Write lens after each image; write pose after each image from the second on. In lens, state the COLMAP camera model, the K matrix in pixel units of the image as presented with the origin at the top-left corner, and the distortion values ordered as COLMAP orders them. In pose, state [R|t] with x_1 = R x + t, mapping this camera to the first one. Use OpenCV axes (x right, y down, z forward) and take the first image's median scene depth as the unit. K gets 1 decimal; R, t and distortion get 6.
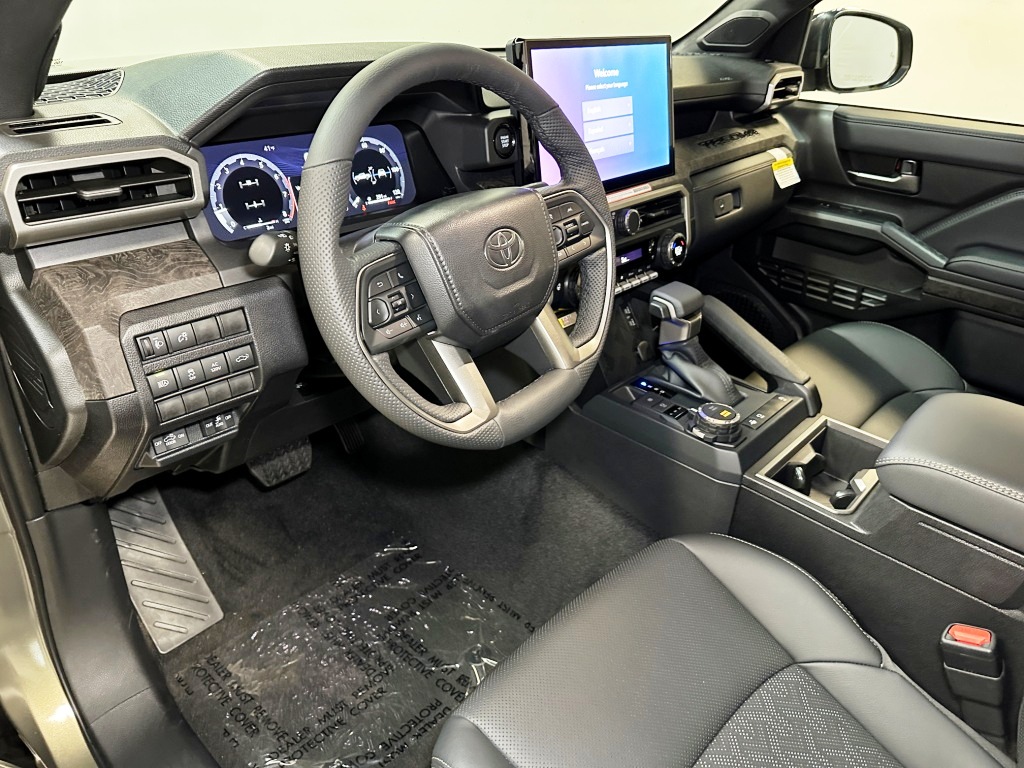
lens RADIAL K [[725.2, 0, 492.7], [0, 725.2, 391.2], [0, 0, 1]] dist [0.034257, -0.059134]
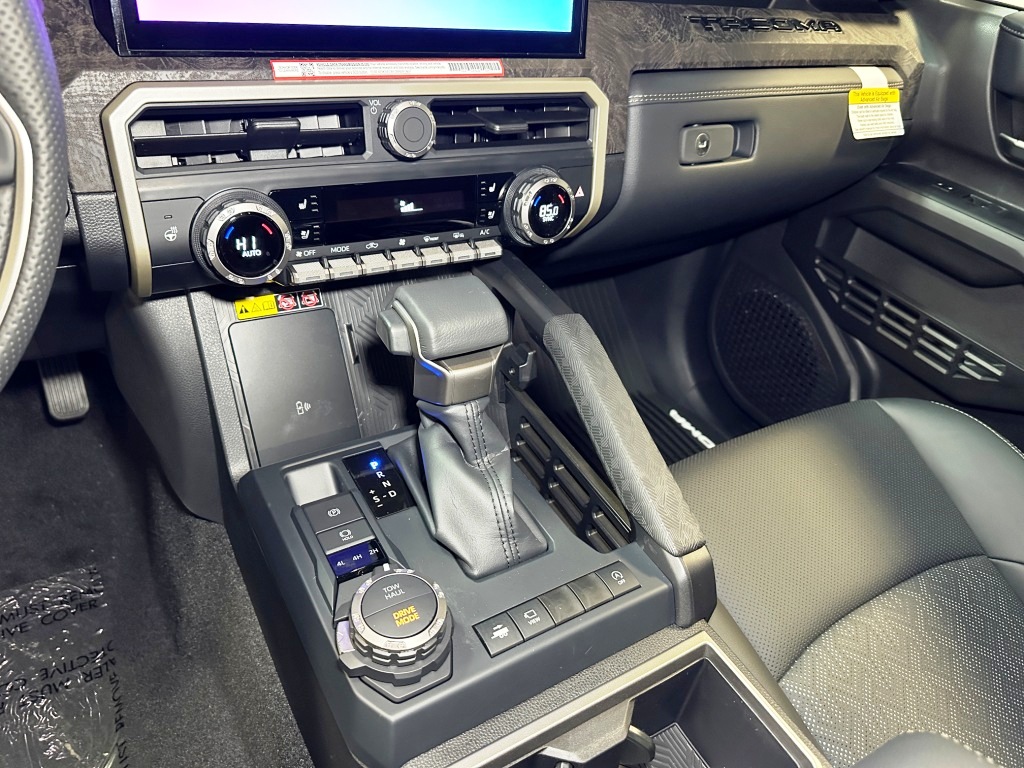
lens RADIAL K [[725.2, 0, 515.9], [0, 725.2, 384.6], [0, 0, 1]] dist [0.034257, -0.059134]
pose [[0.960951, 0.236474, -0.143711, 0.269208], [-0.219633, 0.967705, 0.123729, -0.109040], [0.168328, -0.087334, 0.981855, 0.394901]]
